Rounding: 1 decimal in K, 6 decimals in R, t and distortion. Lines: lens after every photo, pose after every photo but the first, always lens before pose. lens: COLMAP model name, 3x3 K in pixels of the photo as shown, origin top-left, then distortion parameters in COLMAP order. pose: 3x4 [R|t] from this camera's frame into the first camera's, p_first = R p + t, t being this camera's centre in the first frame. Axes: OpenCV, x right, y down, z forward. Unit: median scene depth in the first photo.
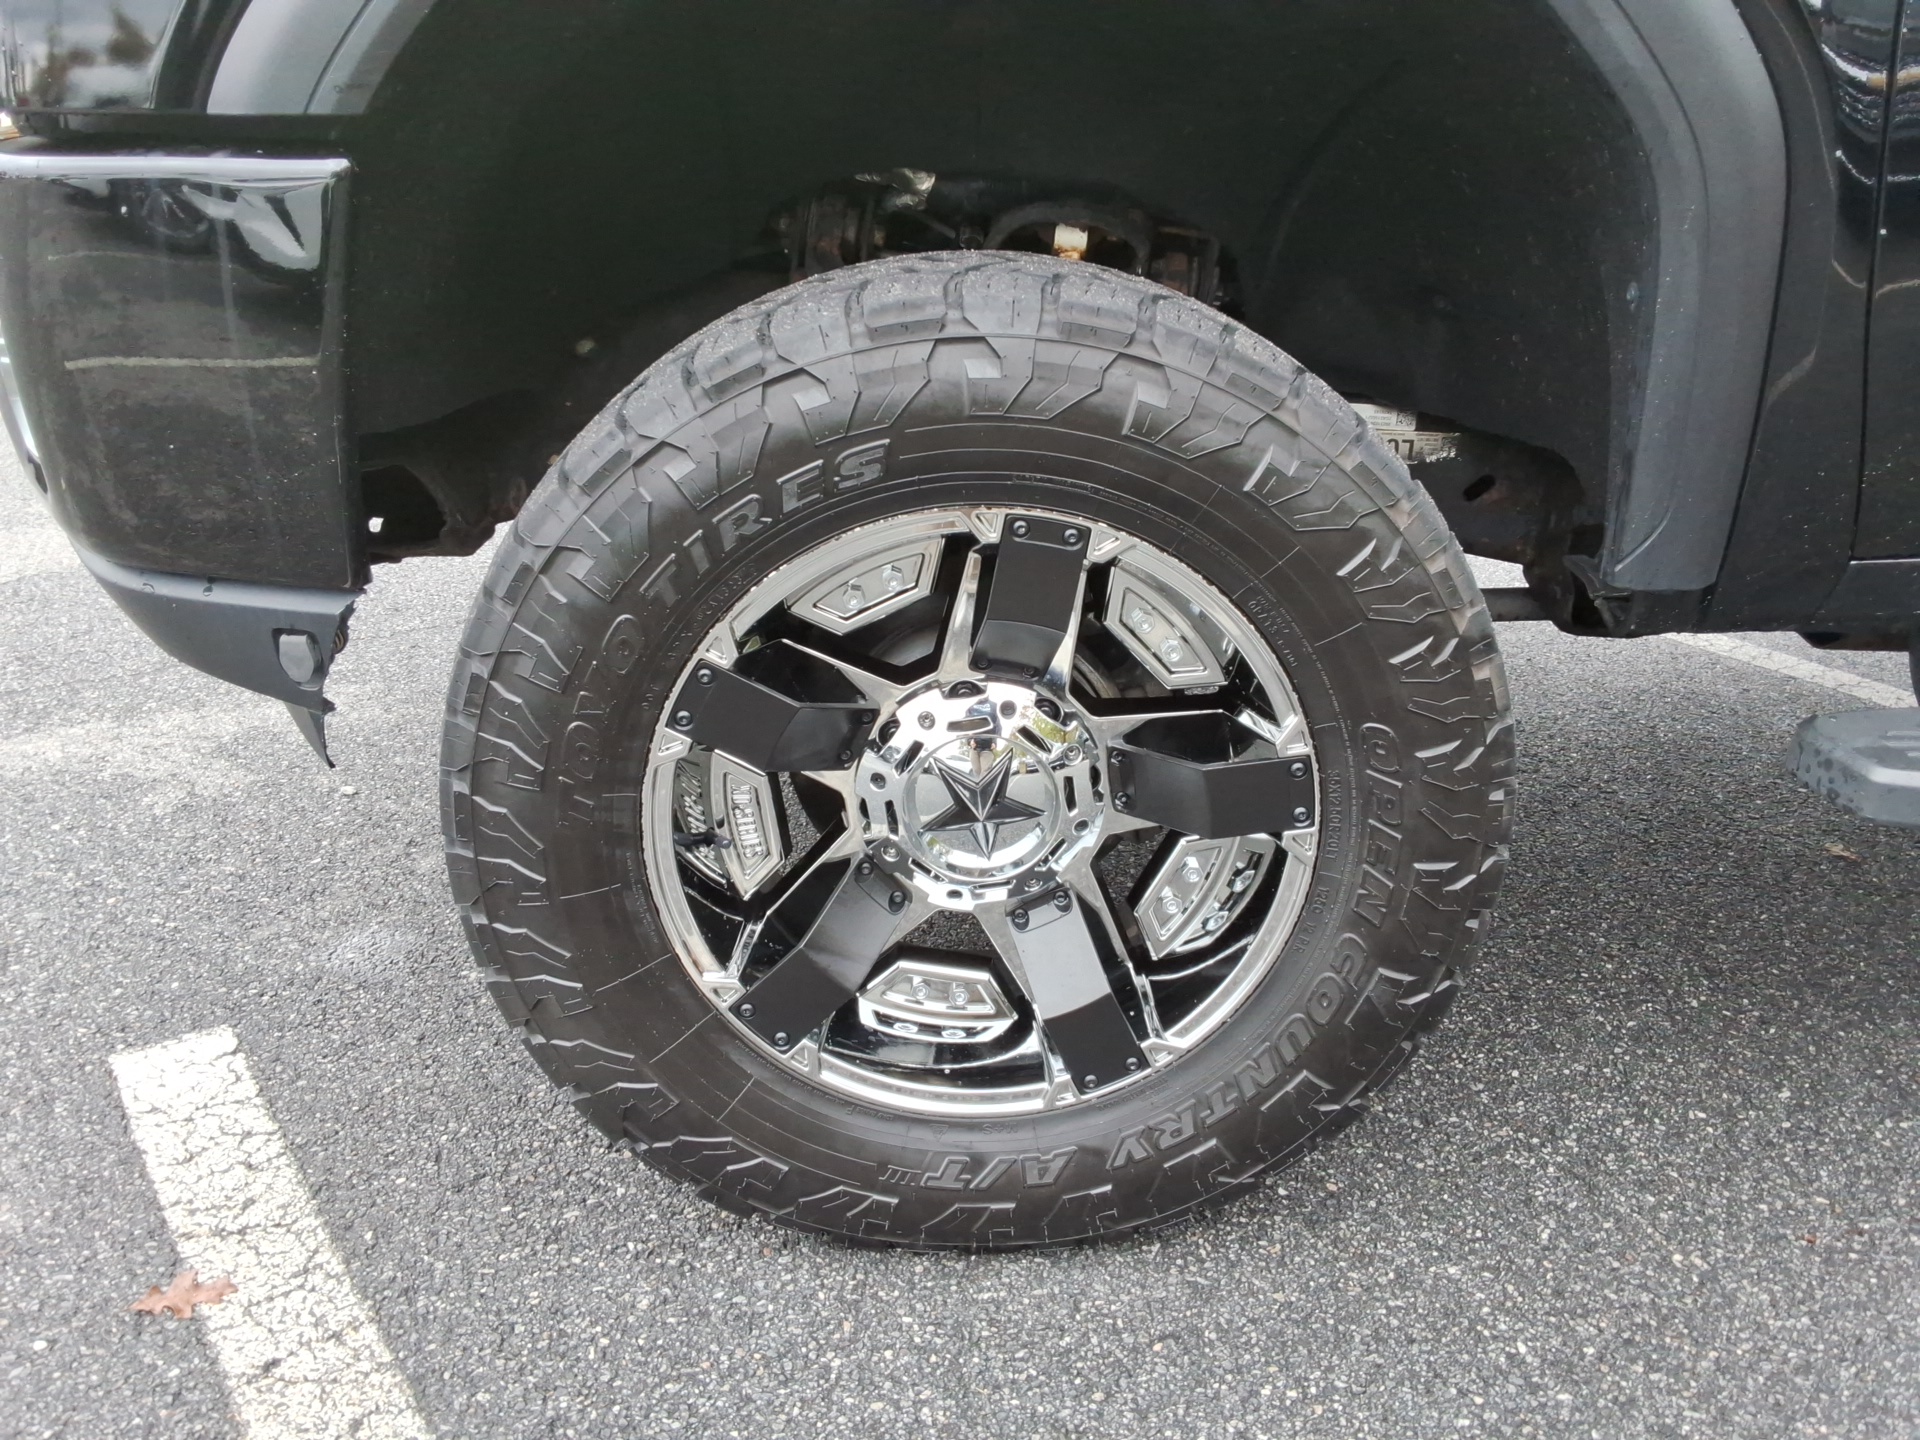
lens RADIAL K [[1540.8, 0, 956.0], [0, 1540.8, 695.3], [0, 0, 1]] dist [0.106010, -0.165136]
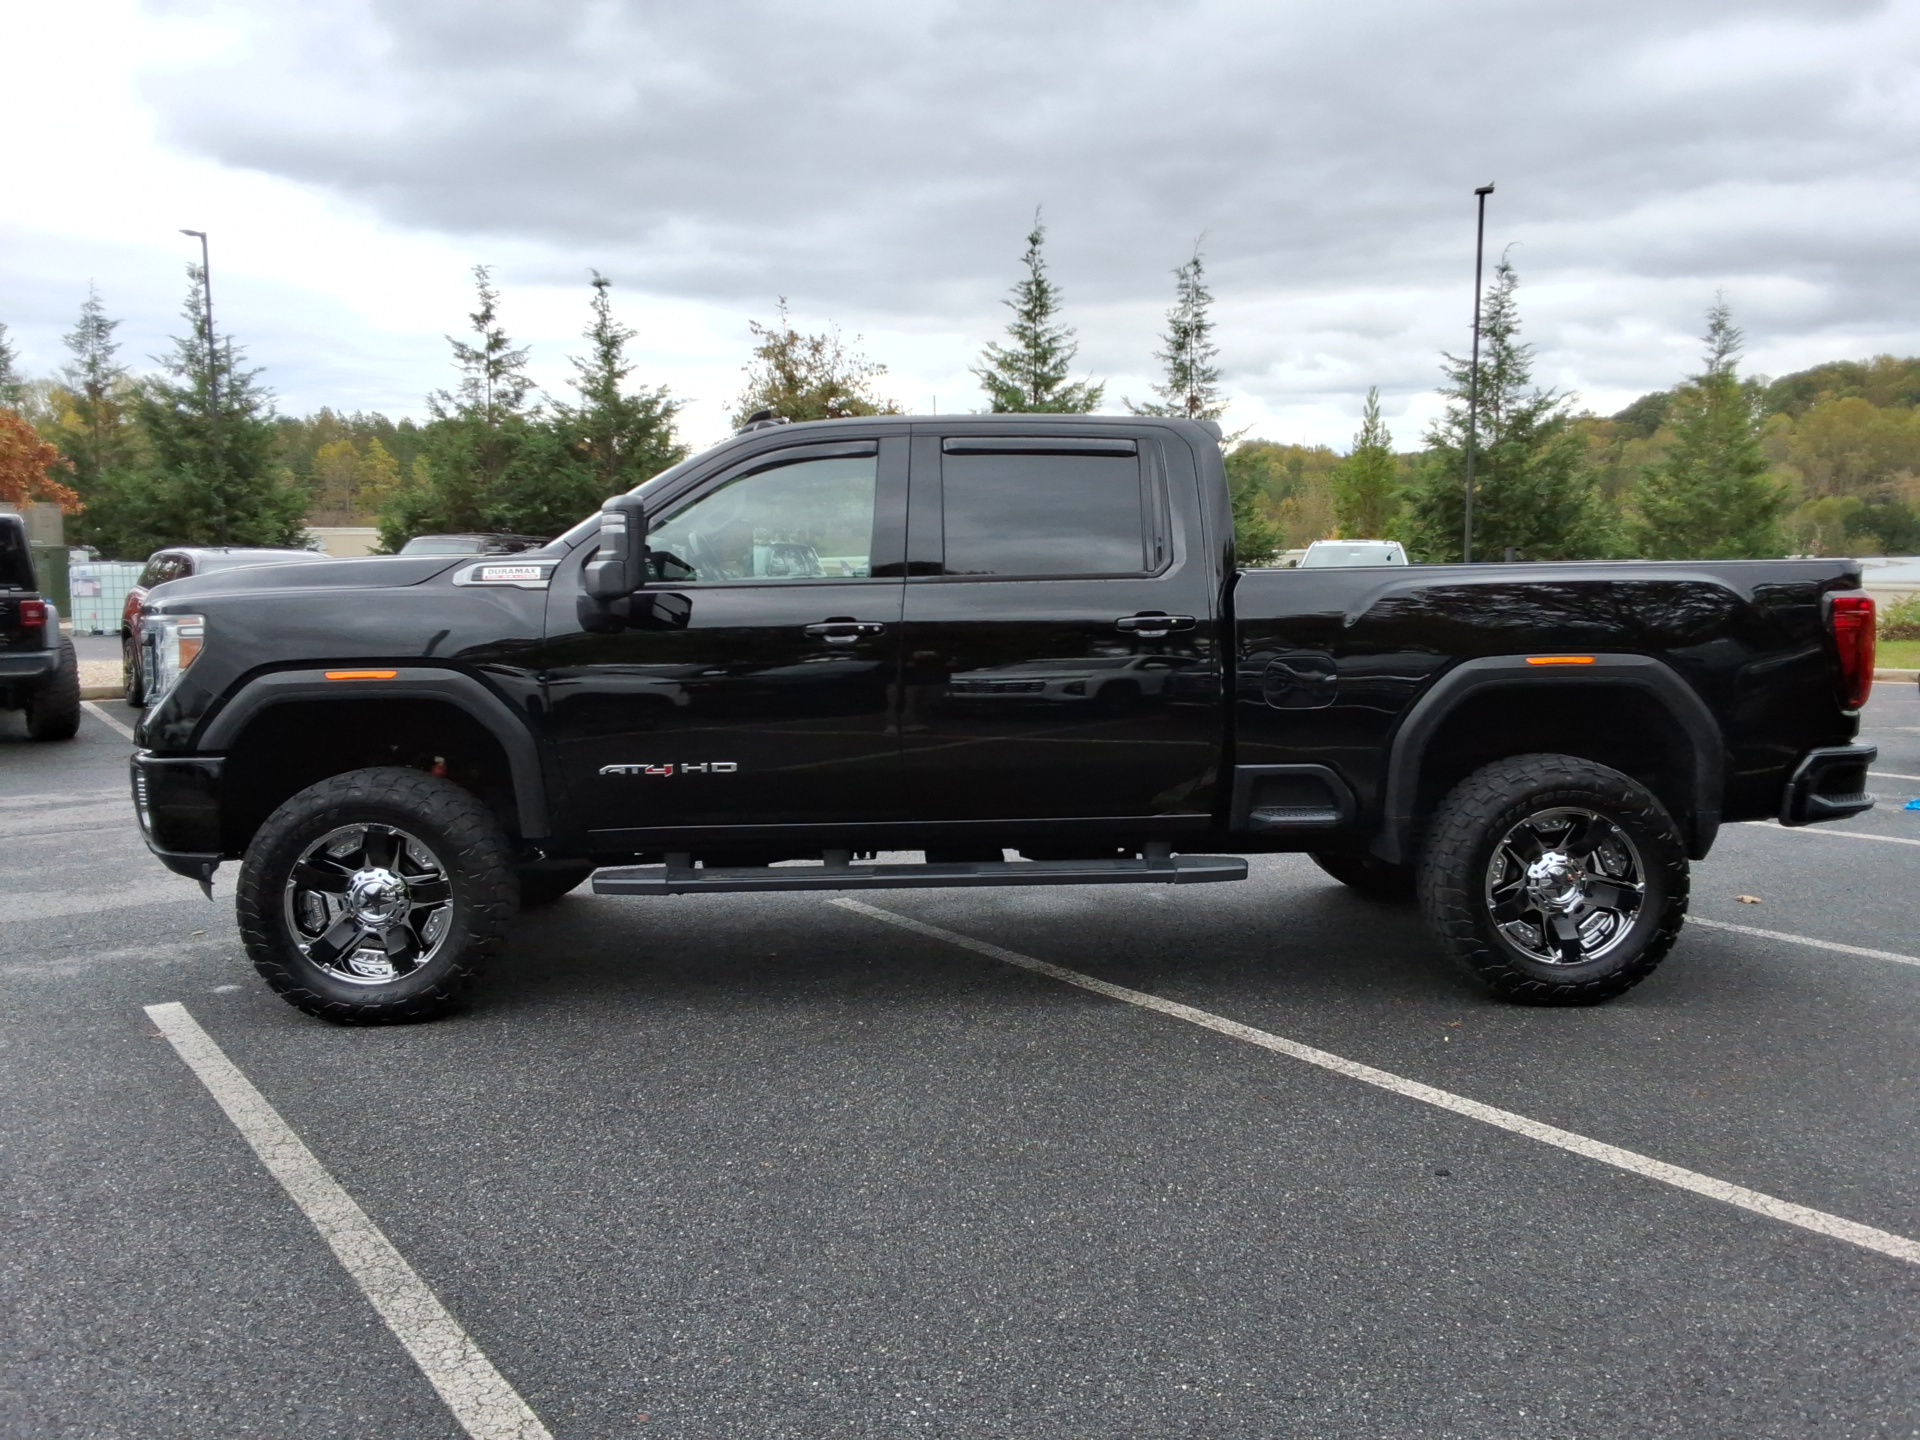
lens RADIAL K [[1540.8, 0, 969.1], [0, 1540.8, 700.9], [0, 0, 1]] dist [0.106010, -0.165136]
pose [[0.999050, -0.040868, 0.015133, 1.521715], [0.043490, 0.957285, -0.285855, 0.802631], [-0.002804, 0.286242, 0.958153, -3.045272]]
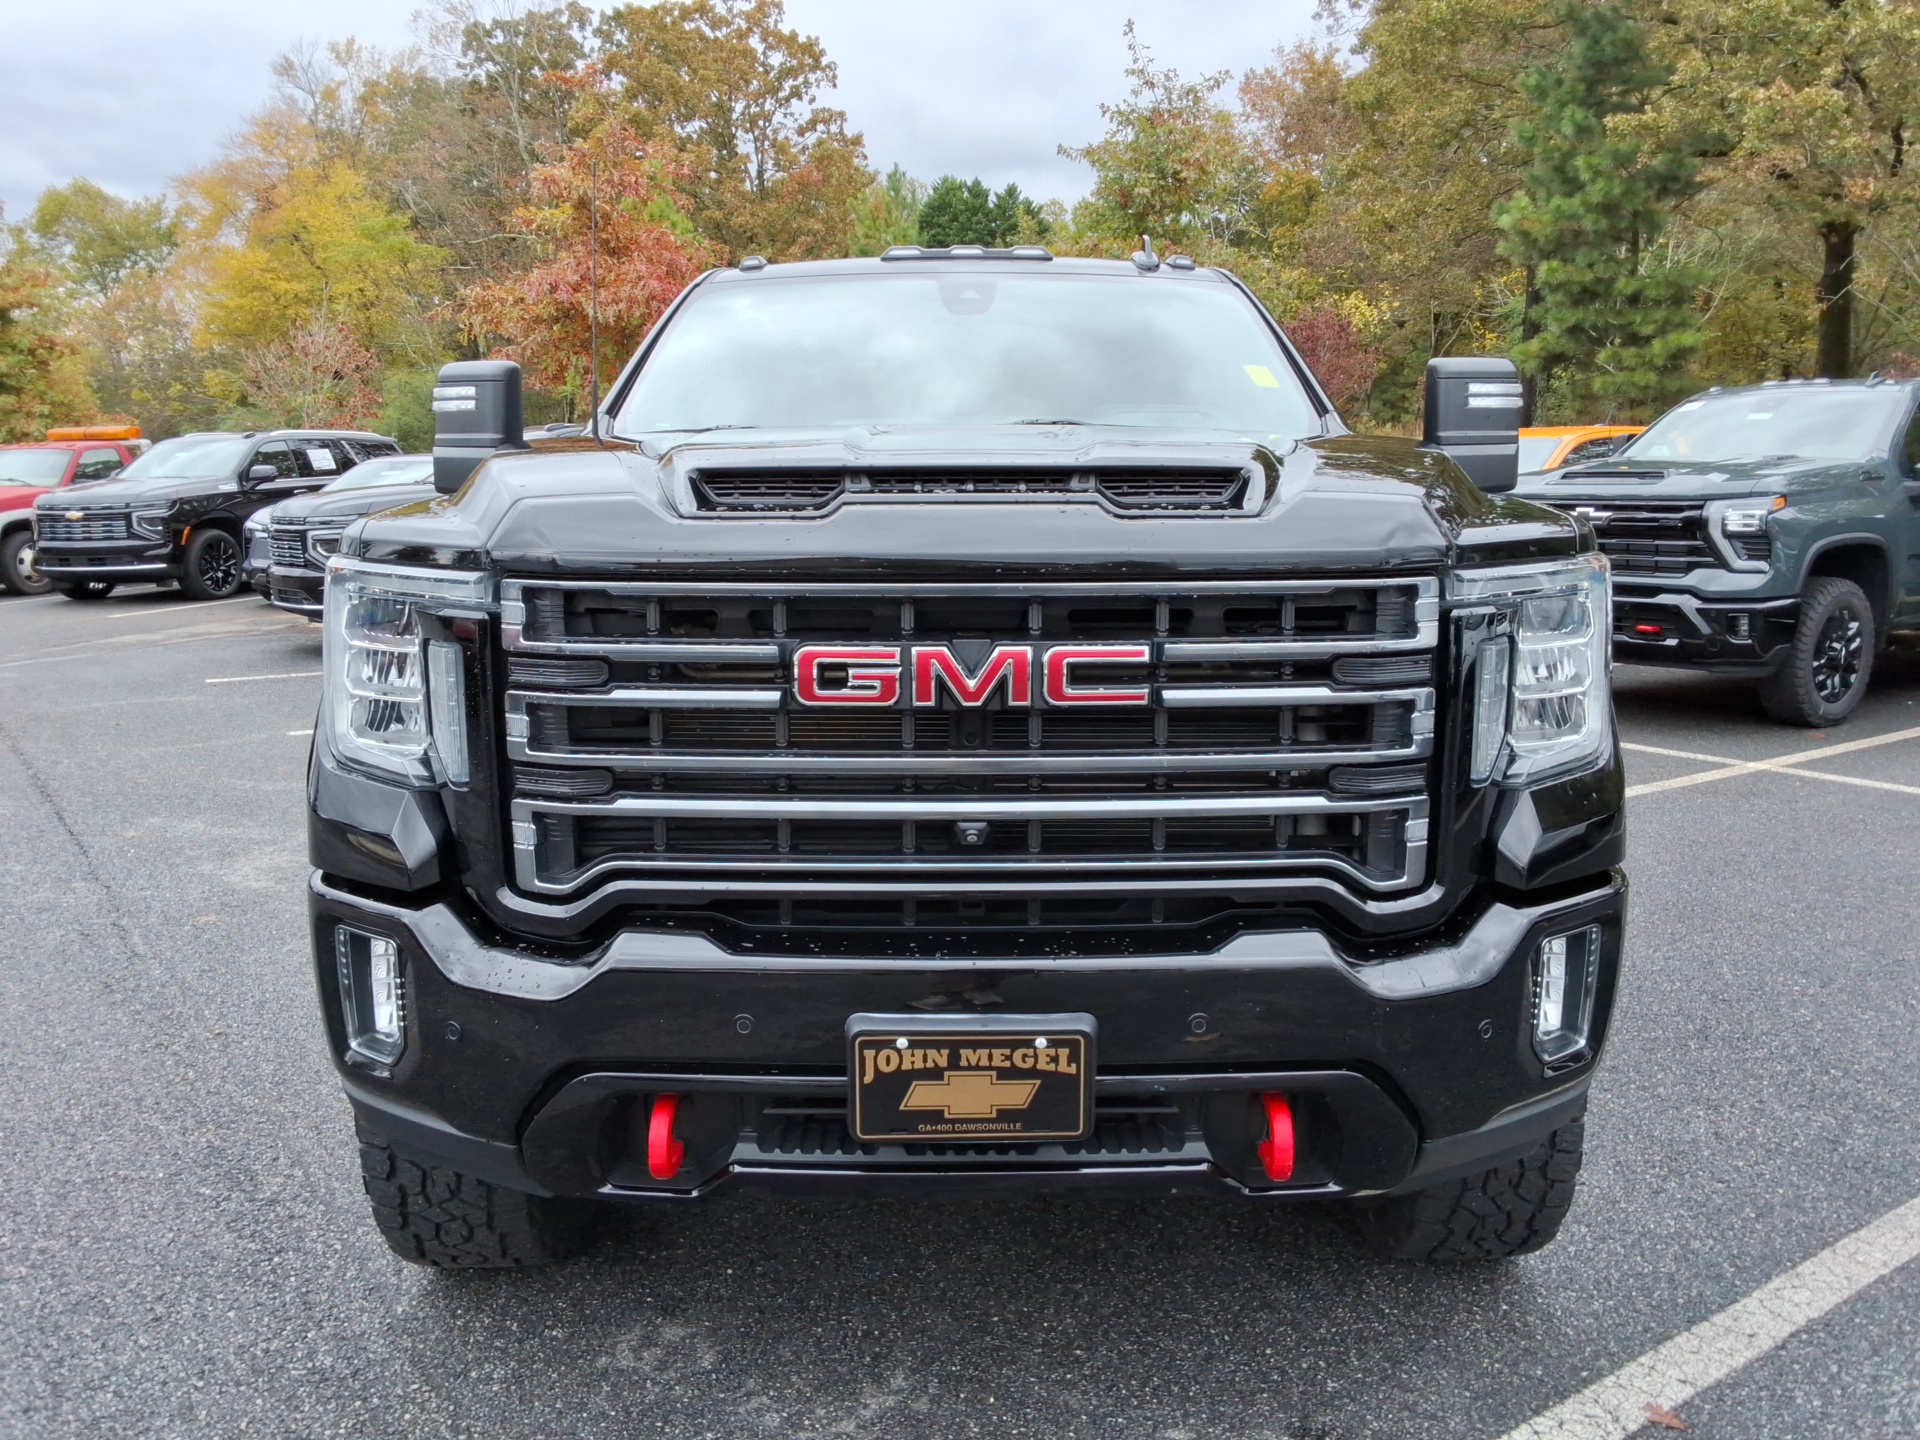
lens RADIAL K [[1540.8, 0, 971.0], [0, 1540.8, 714.9], [0, 0, 1]] dist [0.106010, -0.165136]
pose [[0.005685, -0.189190, 0.981924, -2.240716], [0.371966, 0.911880, 0.173540, -1.054532], [-0.928229, 0.364256, 0.075556, 1.360603]]
